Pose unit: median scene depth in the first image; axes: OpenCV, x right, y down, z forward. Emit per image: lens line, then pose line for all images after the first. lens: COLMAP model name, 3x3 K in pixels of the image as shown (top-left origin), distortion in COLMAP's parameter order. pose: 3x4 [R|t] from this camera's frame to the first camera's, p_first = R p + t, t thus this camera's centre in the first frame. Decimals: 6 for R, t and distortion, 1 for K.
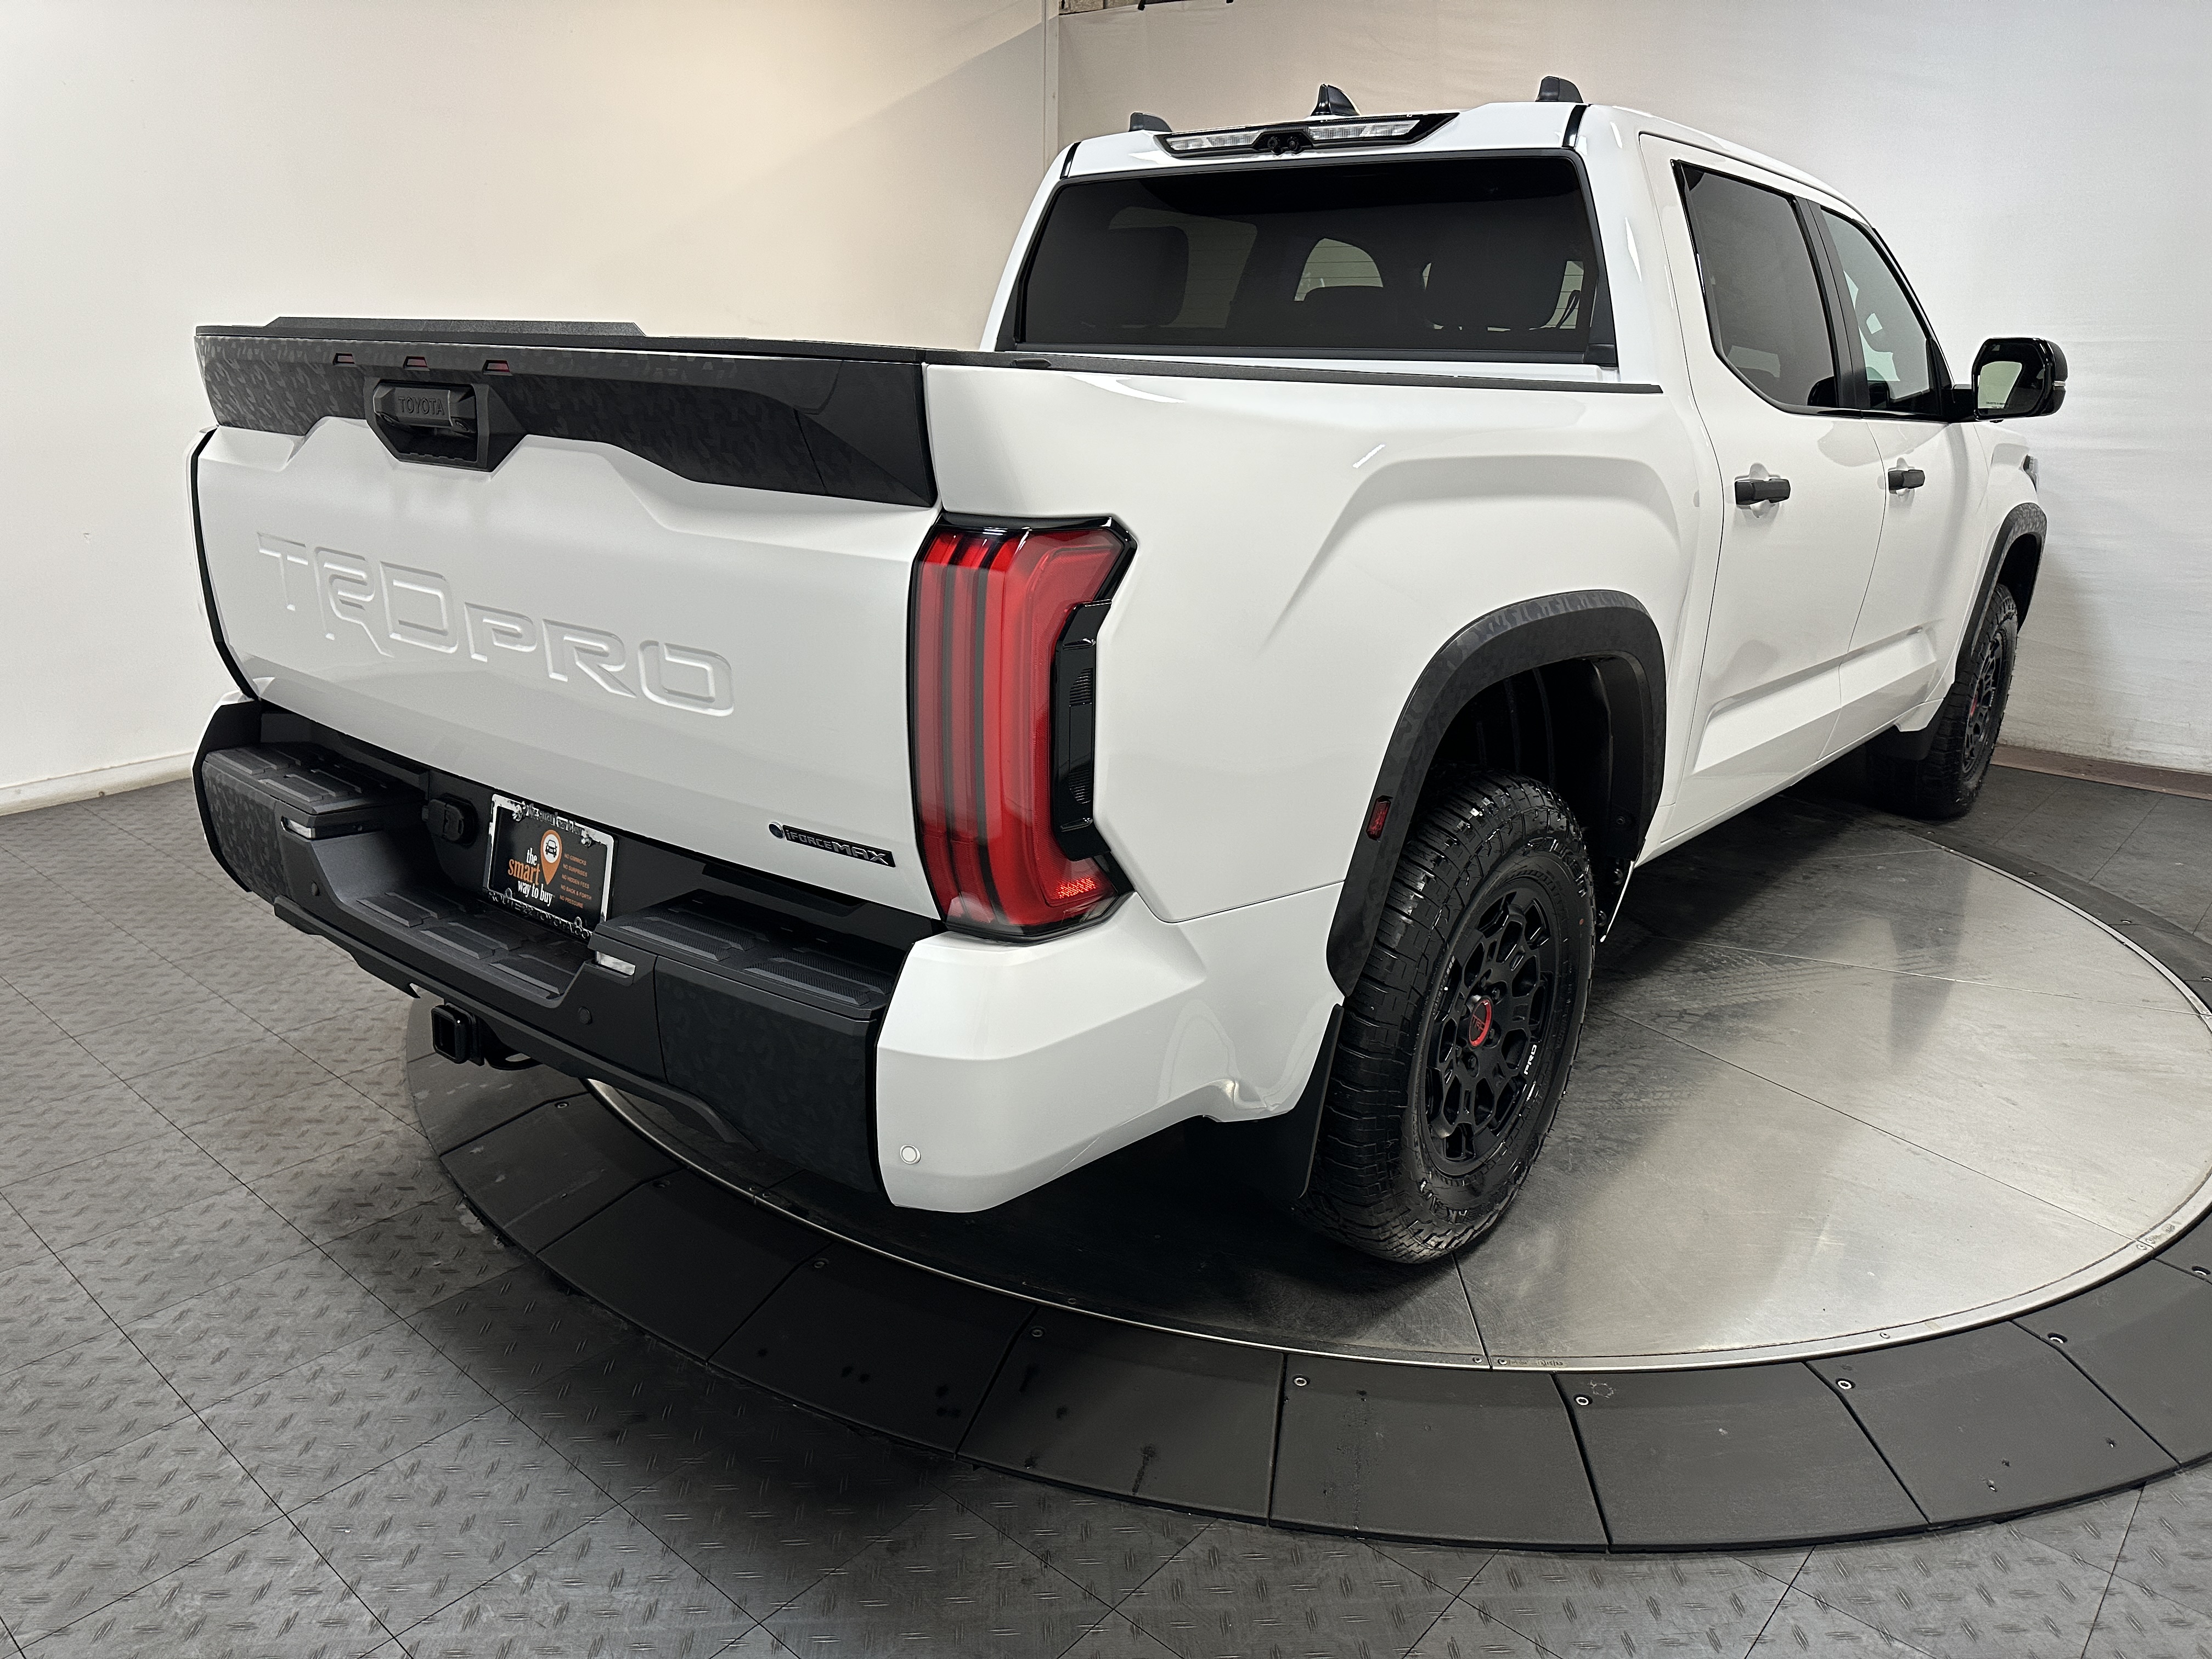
lens RADIAL K [[1570.2, 0, 1106.0], [0, 1570.2, 829.5], [0, 0, 1]] dist [0.116206, -0.170820]
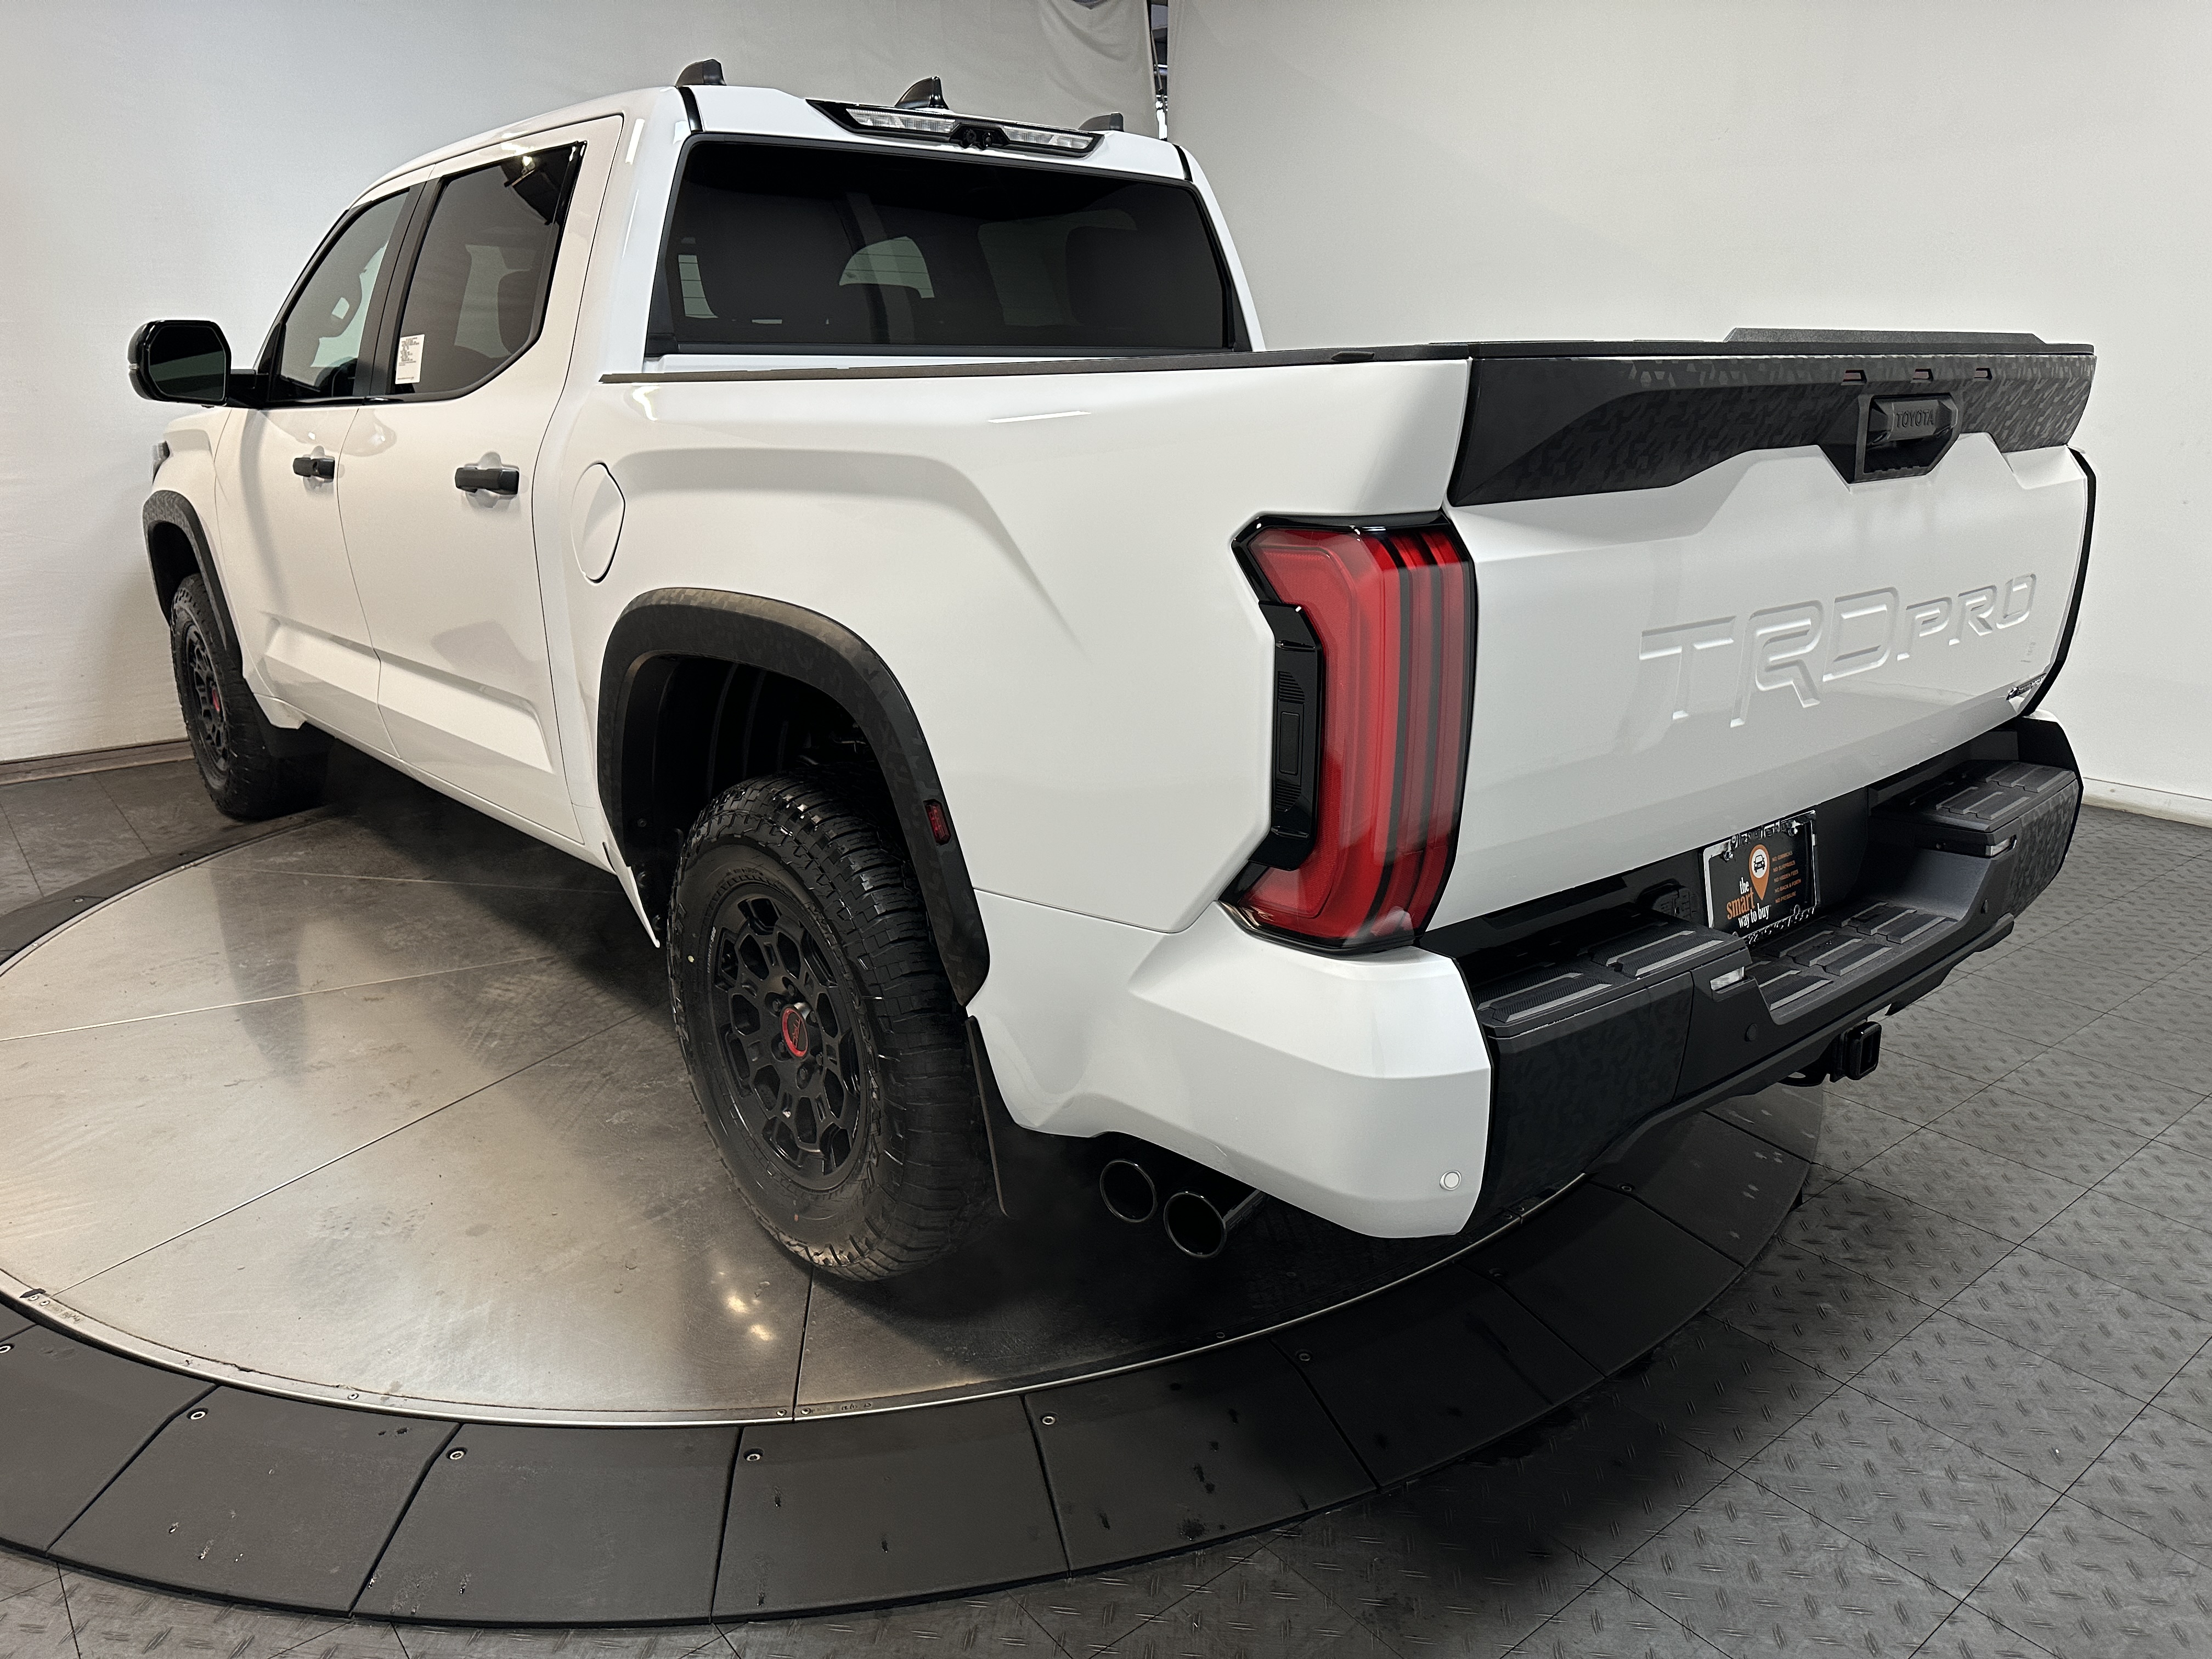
lens RADIAL K [[1548.4, 0, 1106.0], [0, 1548.4, 829.5], [0, 0, 1]] dist [0.092912, -0.126666]
pose [[0.176148, -0.310197, 0.934211, -1.099778], [0.295839, 0.921858, 0.250314, -0.308197], [-0.938856, 0.232283, 0.254152, 0.939401]]
